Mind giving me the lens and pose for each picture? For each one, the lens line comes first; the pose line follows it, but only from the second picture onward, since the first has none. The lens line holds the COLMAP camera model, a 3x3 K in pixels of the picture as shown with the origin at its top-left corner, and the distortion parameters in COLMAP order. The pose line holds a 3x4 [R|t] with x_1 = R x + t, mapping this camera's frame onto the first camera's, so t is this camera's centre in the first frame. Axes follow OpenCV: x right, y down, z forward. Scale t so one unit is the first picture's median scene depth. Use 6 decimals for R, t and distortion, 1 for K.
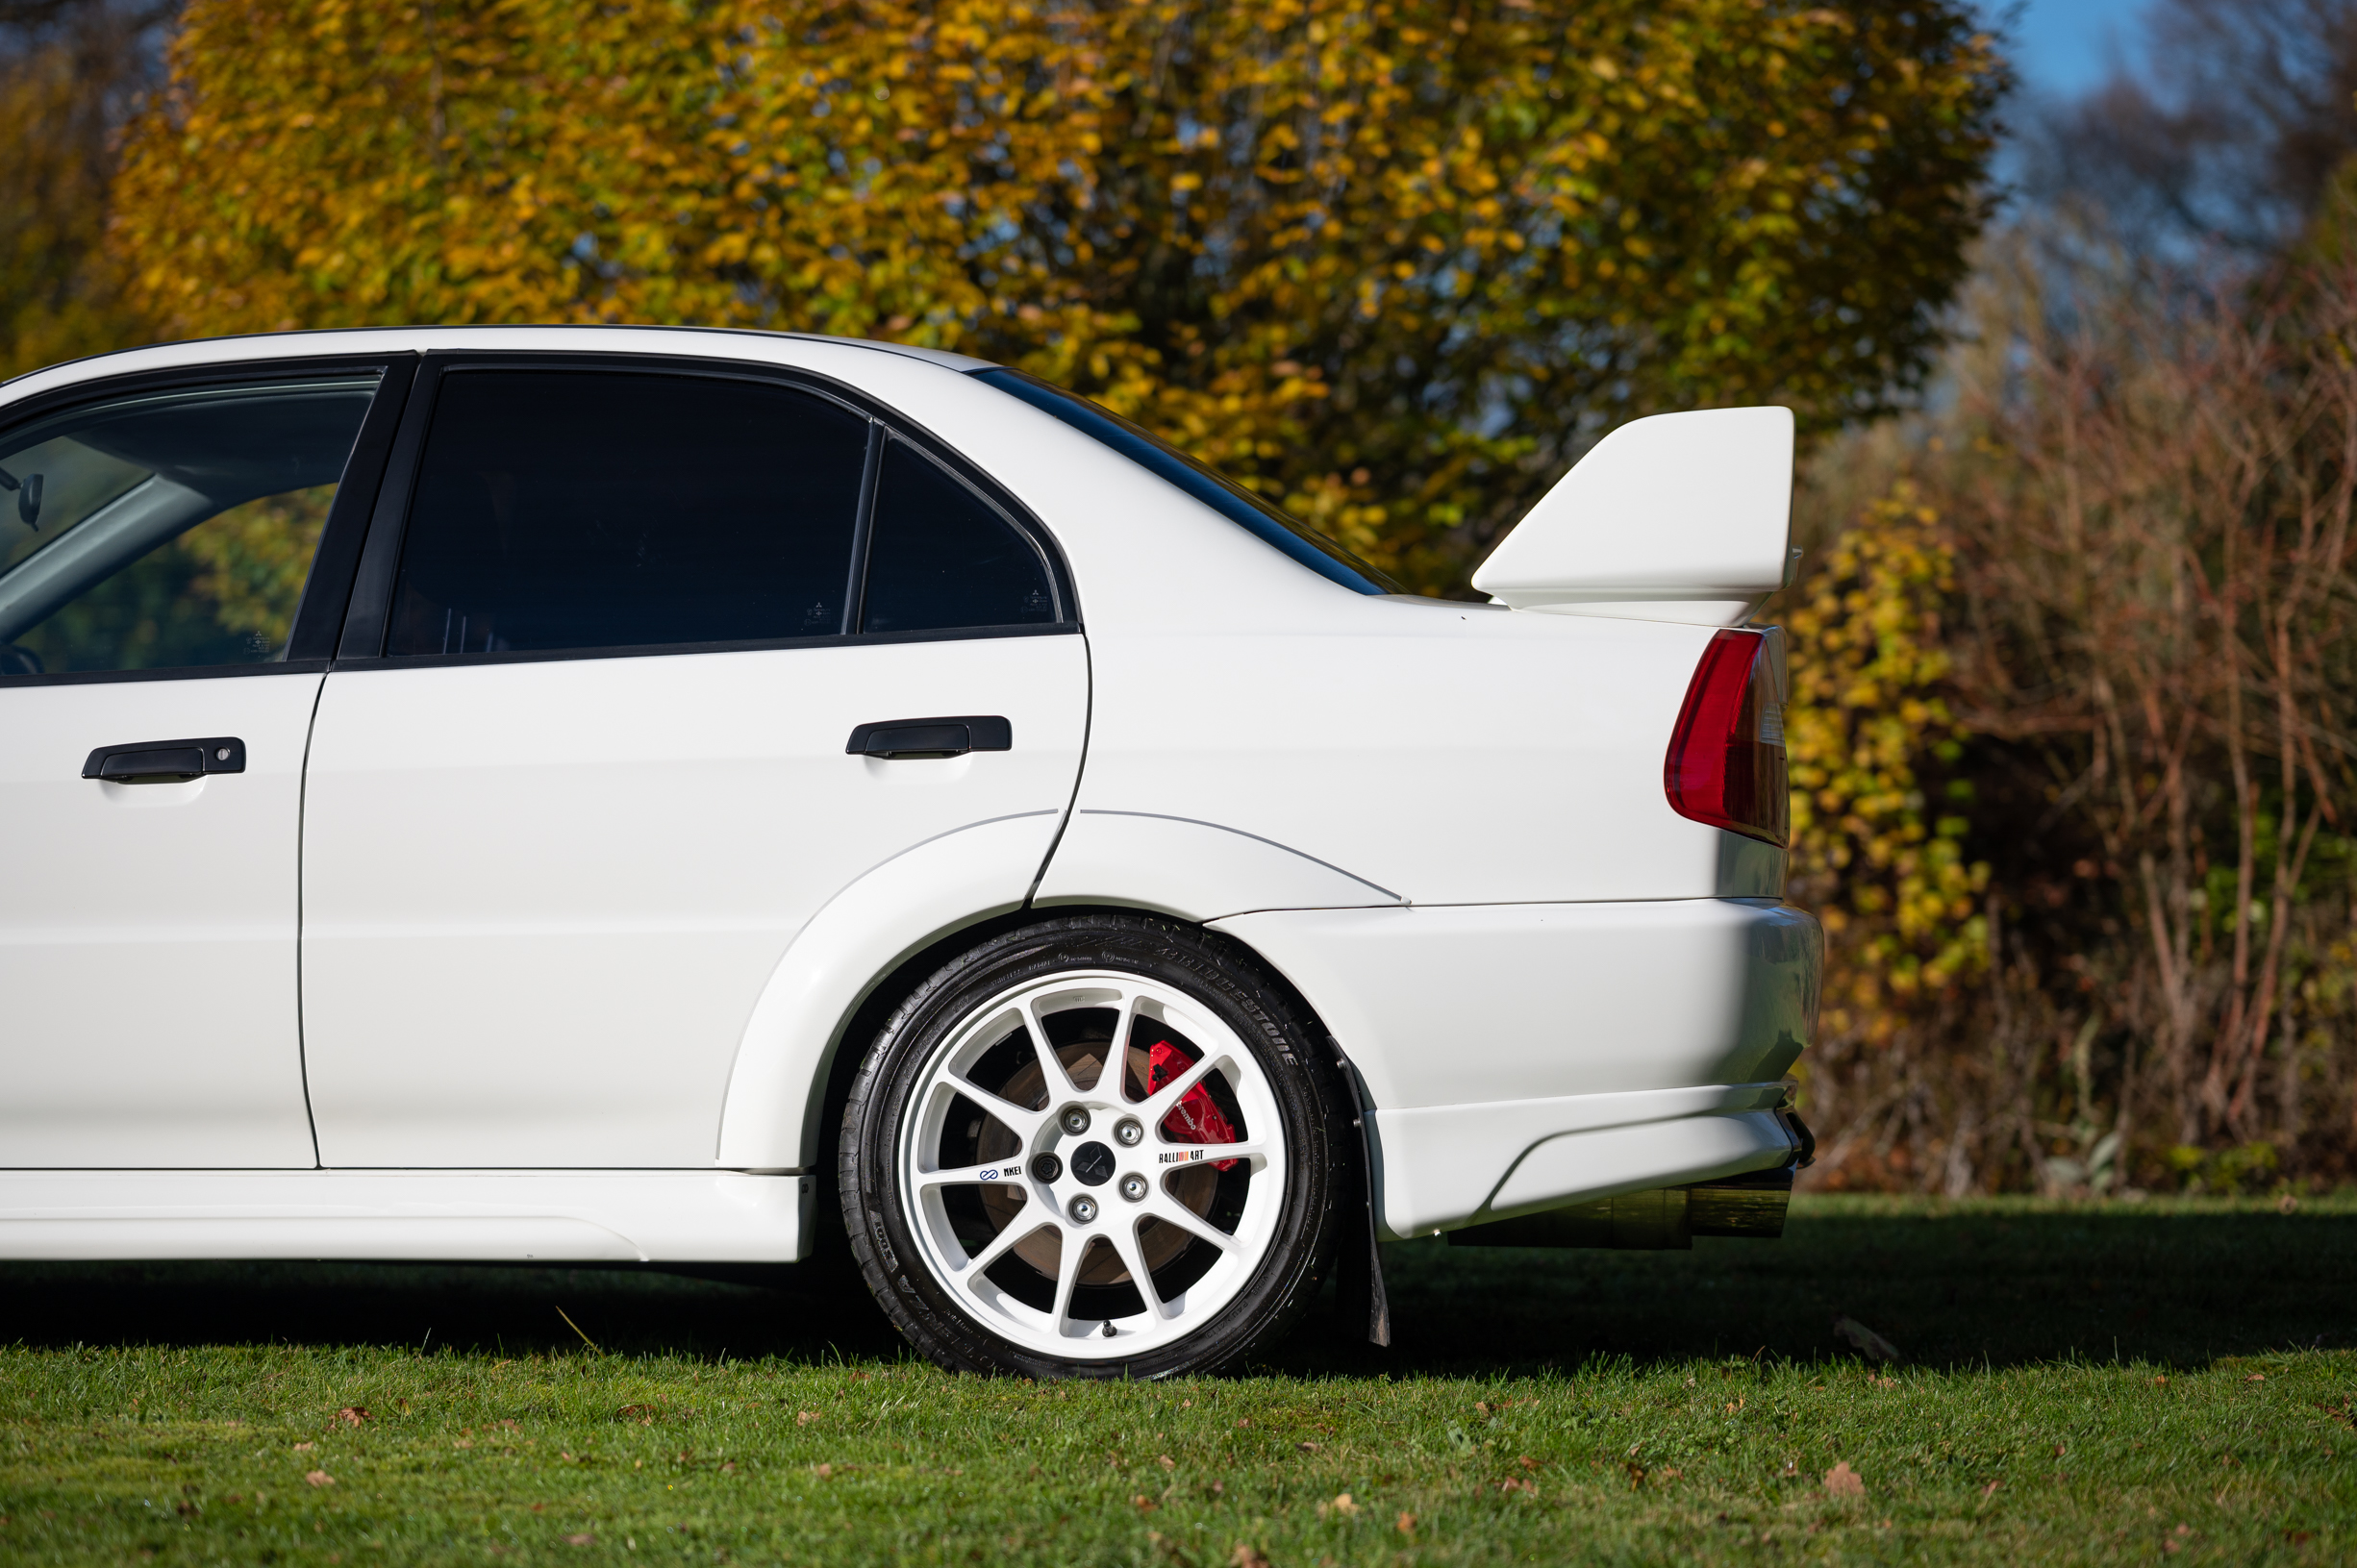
lens RADIAL K [[5713.3, 0, 1178.5], [0, 5713.3, 784.0], [0, 0, 1]] dist [-0.002326, -0.517972]
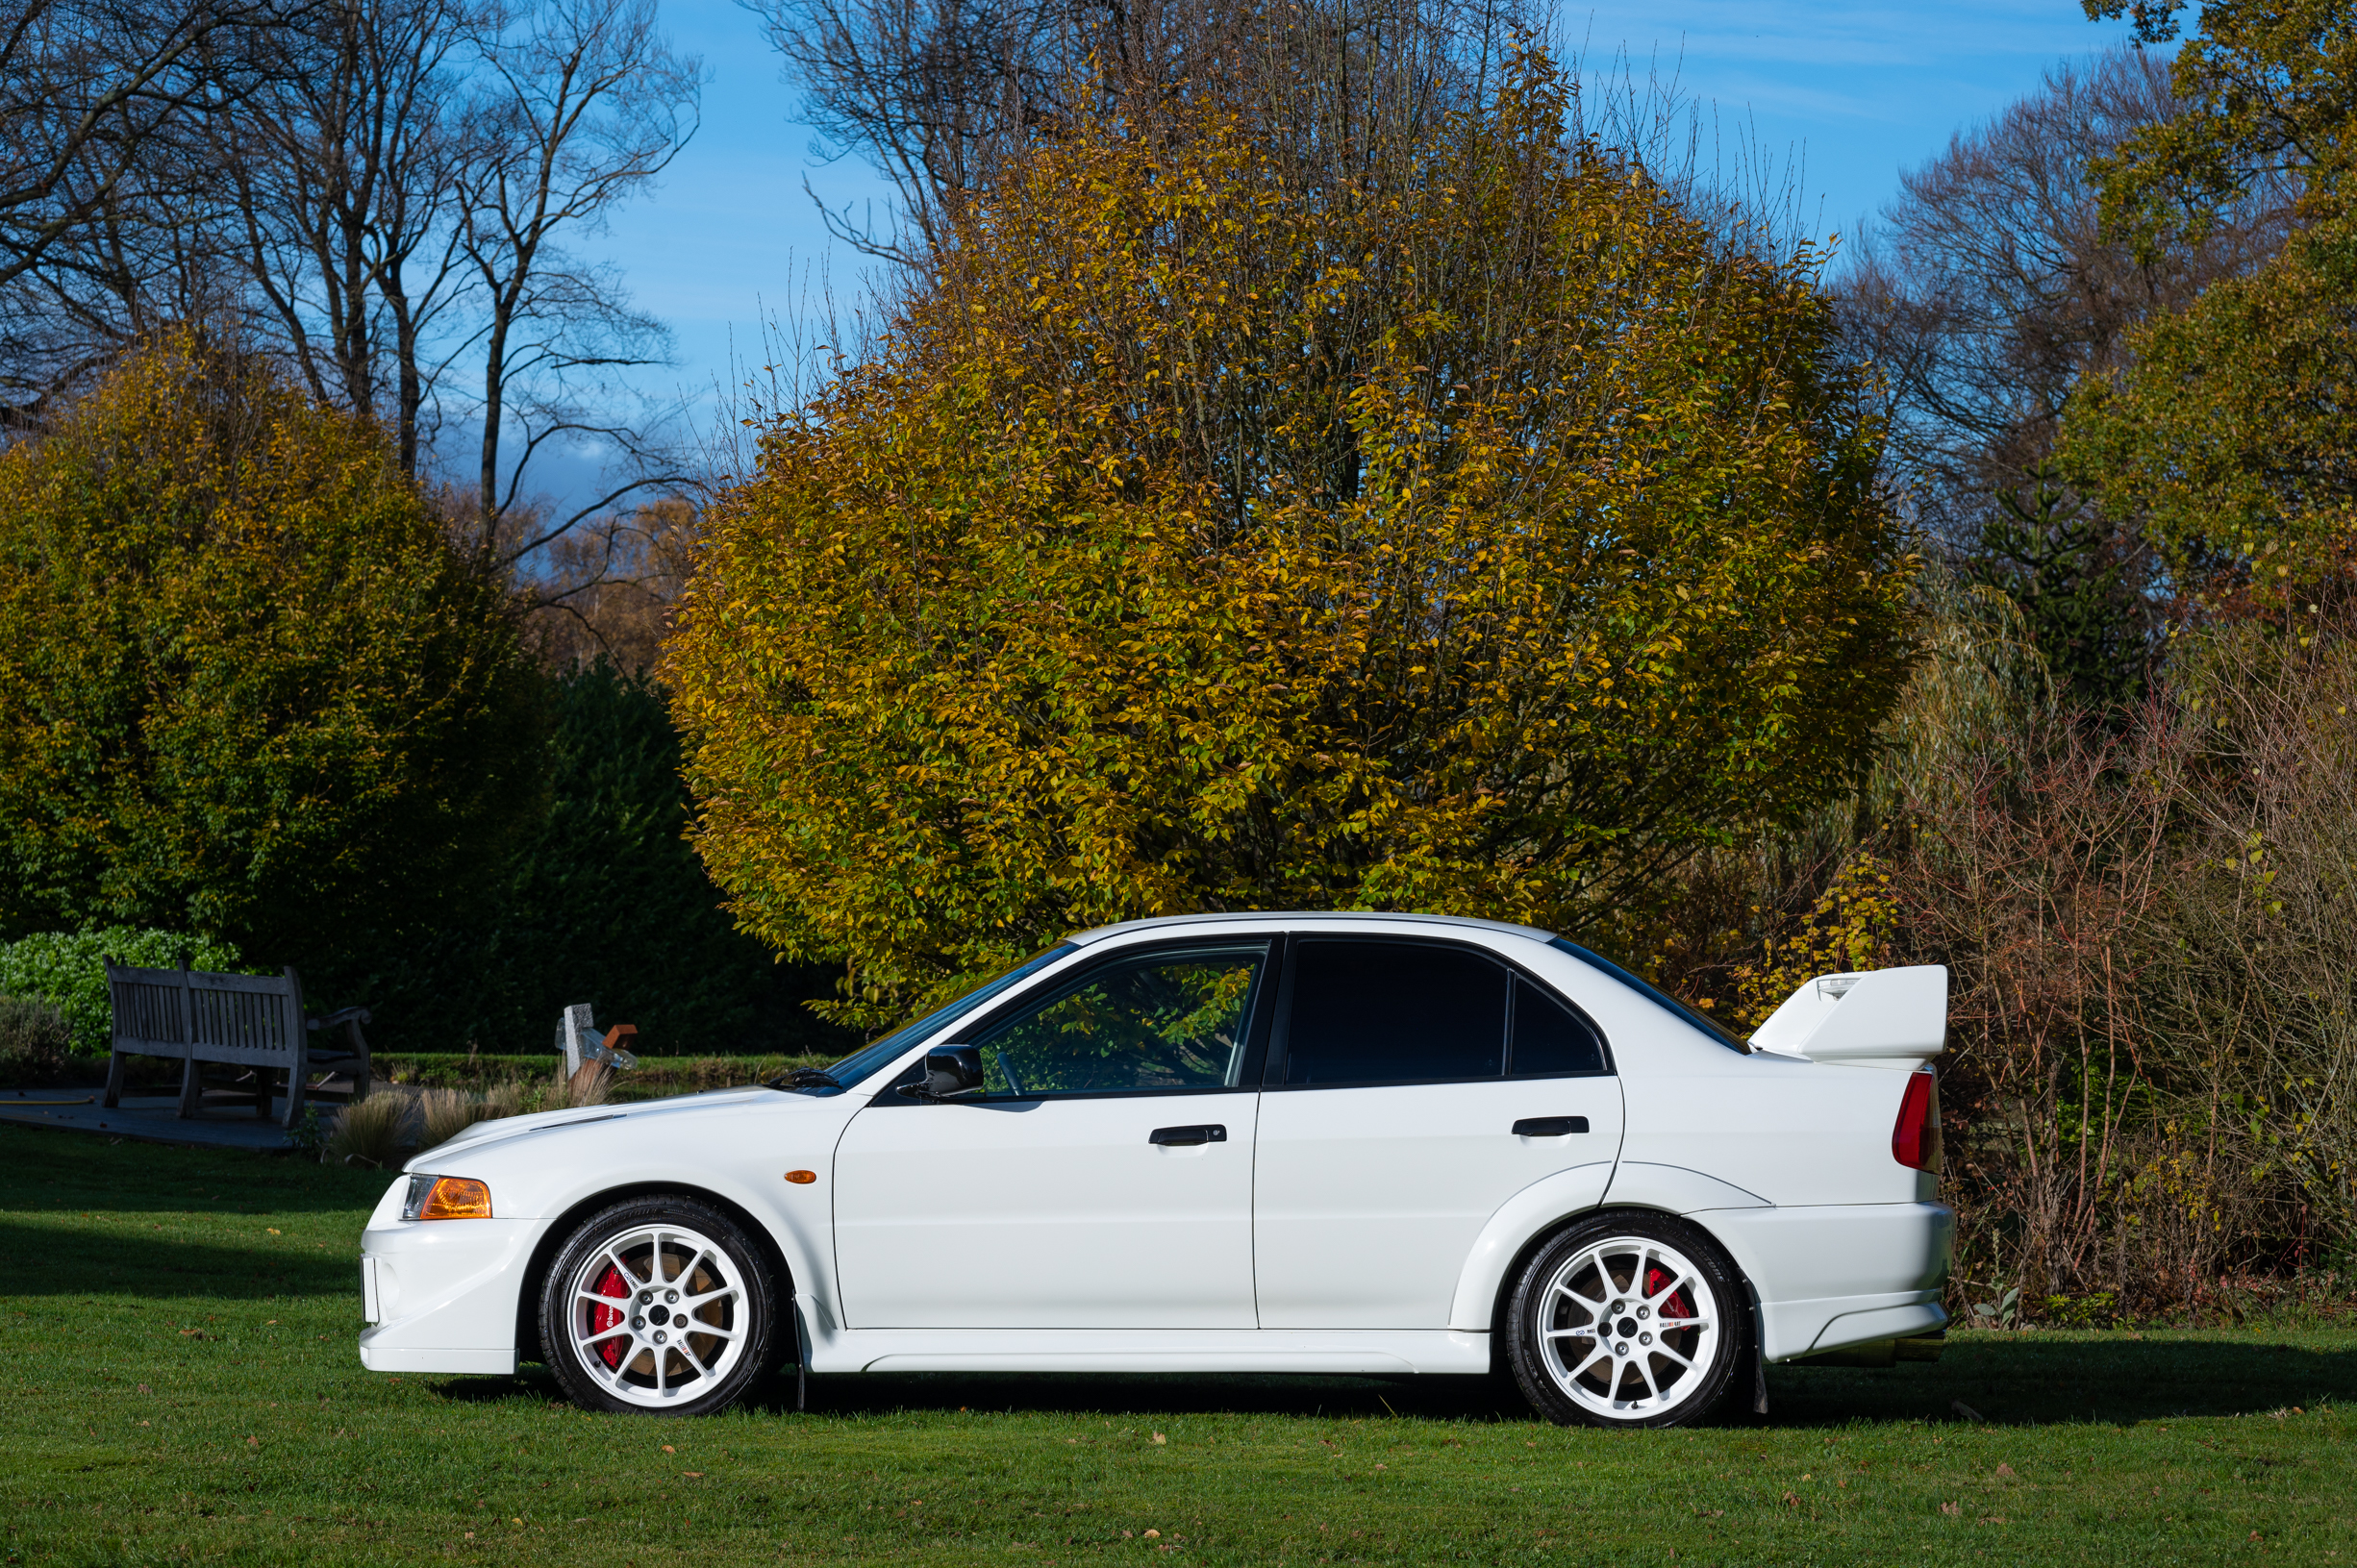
lens RADIAL K [[5713.3, 0, 1178.5], [0, 5713.3, 784.0], [0, 0, 1]] dist [-0.002326, -0.517972]
pose [[0.998709, 0.006608, 0.050371, -0.288302], [-0.005826, 0.999860, -0.015670, -0.100926], [-0.050468, 0.015357, 0.998608, -1.111755]]
